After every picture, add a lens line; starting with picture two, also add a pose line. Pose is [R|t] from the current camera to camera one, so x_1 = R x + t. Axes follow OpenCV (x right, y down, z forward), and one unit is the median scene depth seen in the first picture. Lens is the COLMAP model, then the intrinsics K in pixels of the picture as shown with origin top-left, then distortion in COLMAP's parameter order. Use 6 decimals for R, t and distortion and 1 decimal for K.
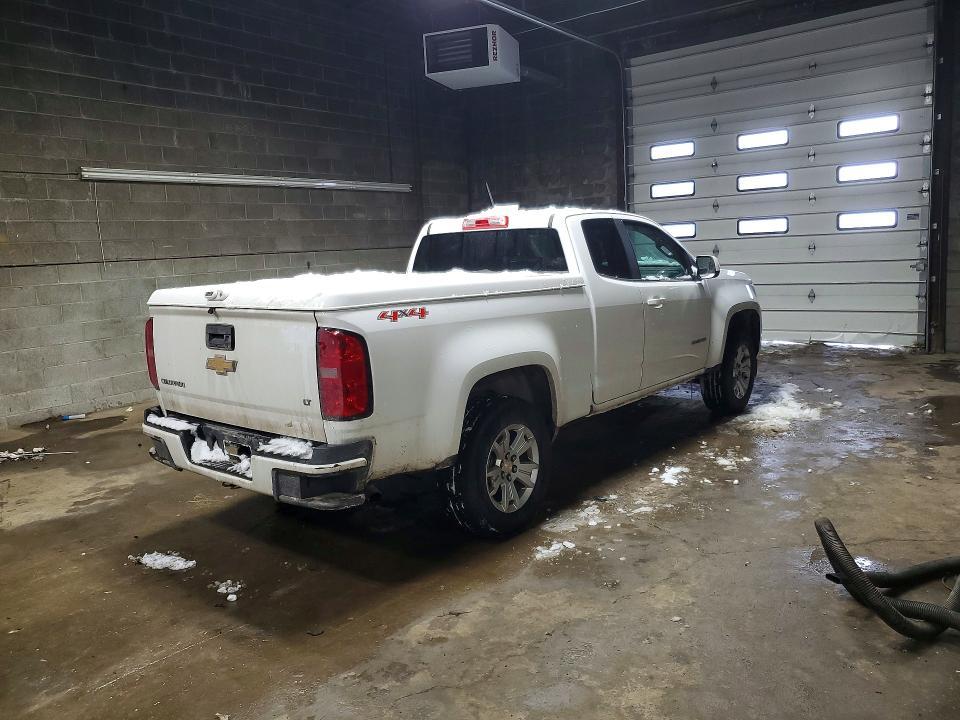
lens RADIAL K [[741.4, 0, 472.7], [0, 741.4, 353.2], [0, 0, 1]] dist [0.032137, -0.015747]
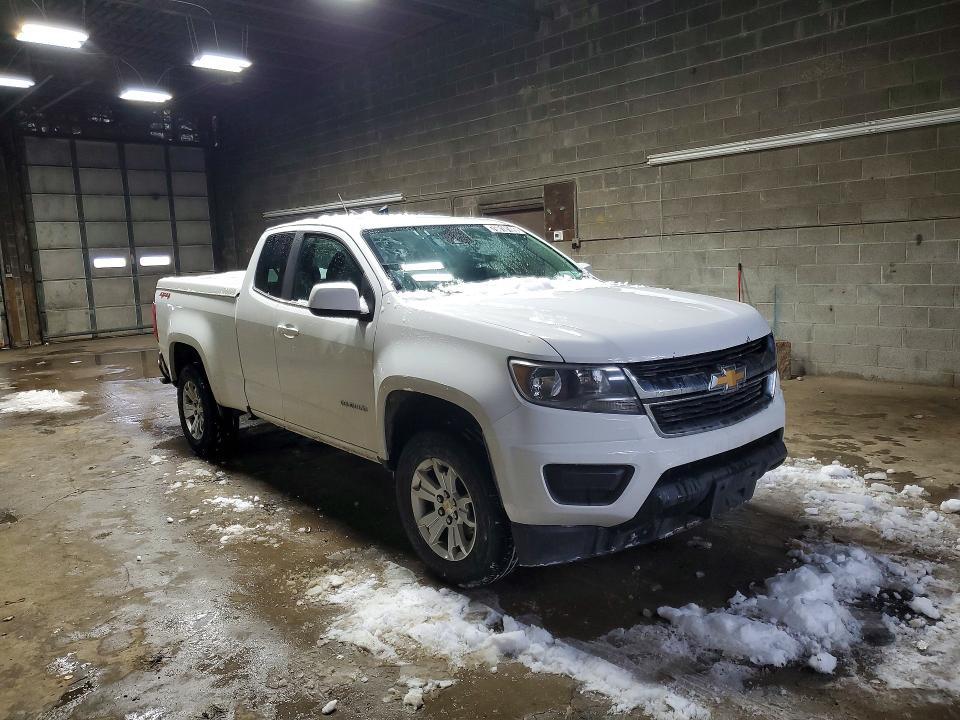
lens RADIAL K [[741.4, 0, 476.7], [0, 741.4, 365.1], [0, 0, 1]] dist [0.032137, -0.015747]
pose [[-0.181175, 0.210462, -0.960667, 1.162526], [-0.084831, 0.969848, 0.228472, -0.273380], [0.979785, 0.122888, -0.157858, 1.514402]]
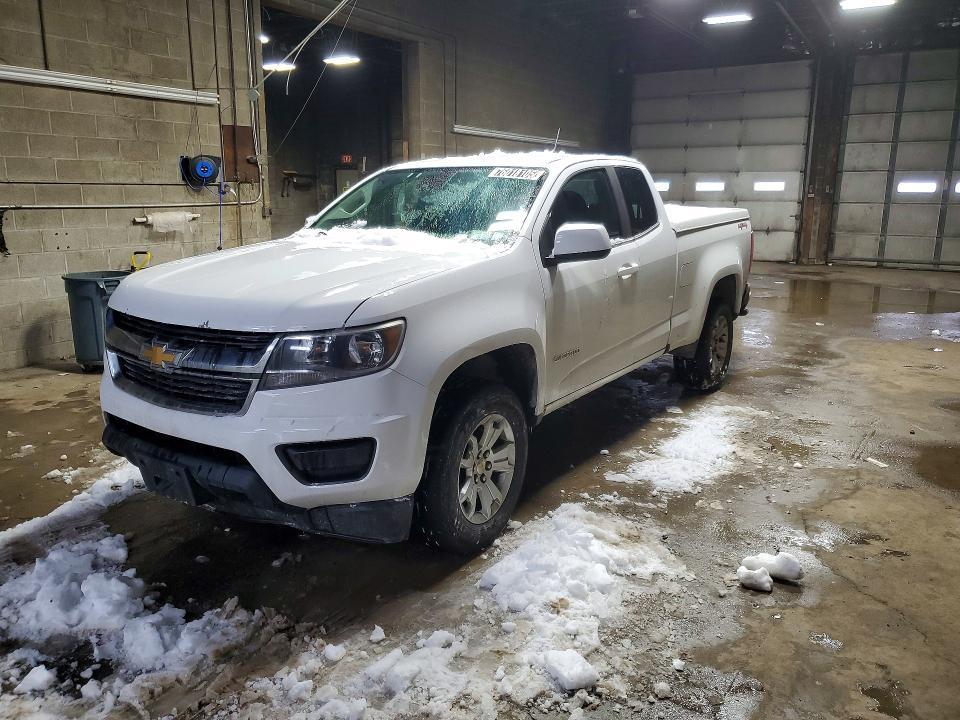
lens RADIAL K [[741.4, 0, 478.7], [0, 741.4, 359.1], [0, 0, 1]] dist [0.032137, -0.015747]
pose [[-0.995041, 0.062220, -0.077603, 0.249150], [0.029457, 0.929533, 0.367561, -0.340800], [0.095004, 0.363453, -0.926756, 2.232886]]
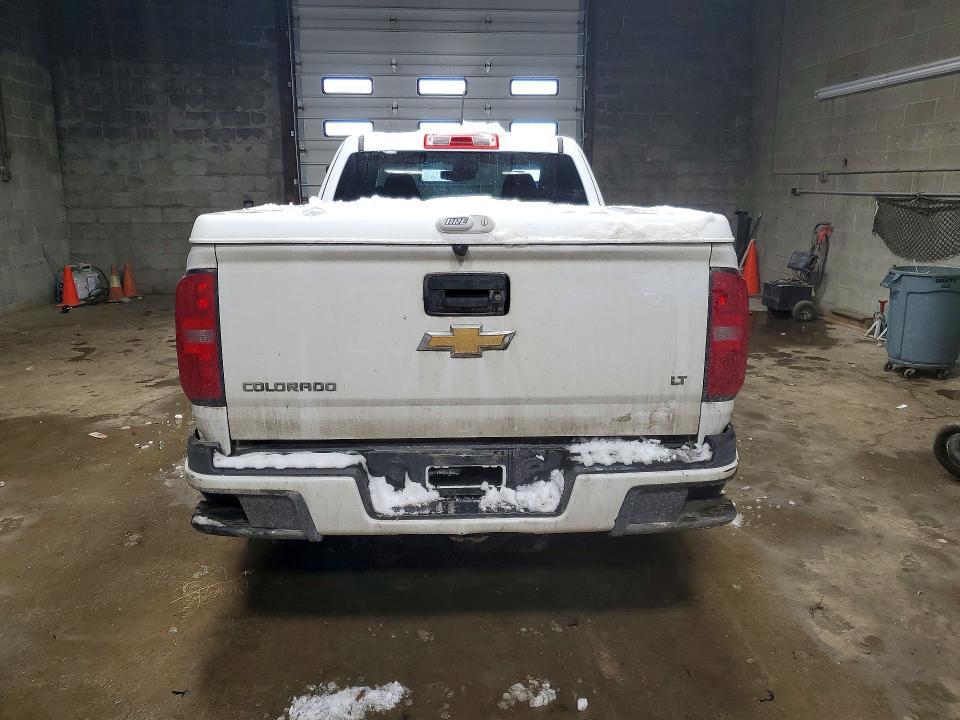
lens RADIAL K [[741.4, 0, 479.1], [0, 741.4, 344.0], [0, 0, 1]] dist [0.032137, -0.015747]
pose [[0.742471, -0.094833, 0.663132, -0.563831], [0.062129, 0.995410, 0.072789, -0.019362], [-0.666991, -0.012844, 0.744955, 0.429314]]
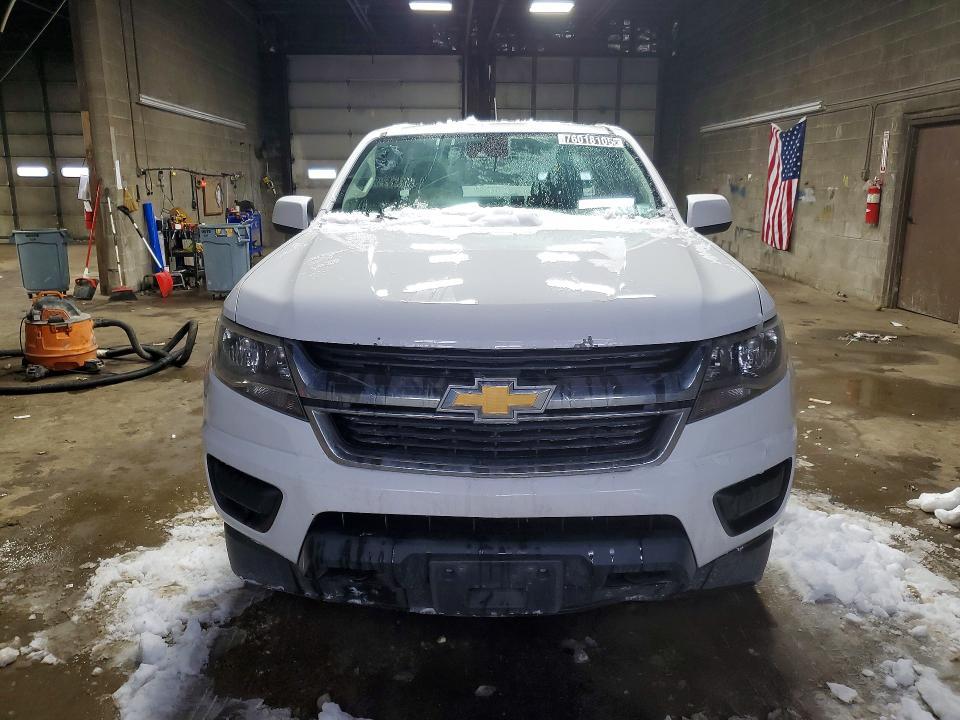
lens RADIAL K [[741.4, 0, 480.7], [0, 741.4, 353.7], [0, 0, 1]] dist [0.032137, -0.015747]
pose [[-0.781329, 0.187419, -0.595315, 0.701976], [-0.053805, 0.930068, 0.363425, -0.291092], [0.621796, 0.315986, -0.716605, 1.905887]]
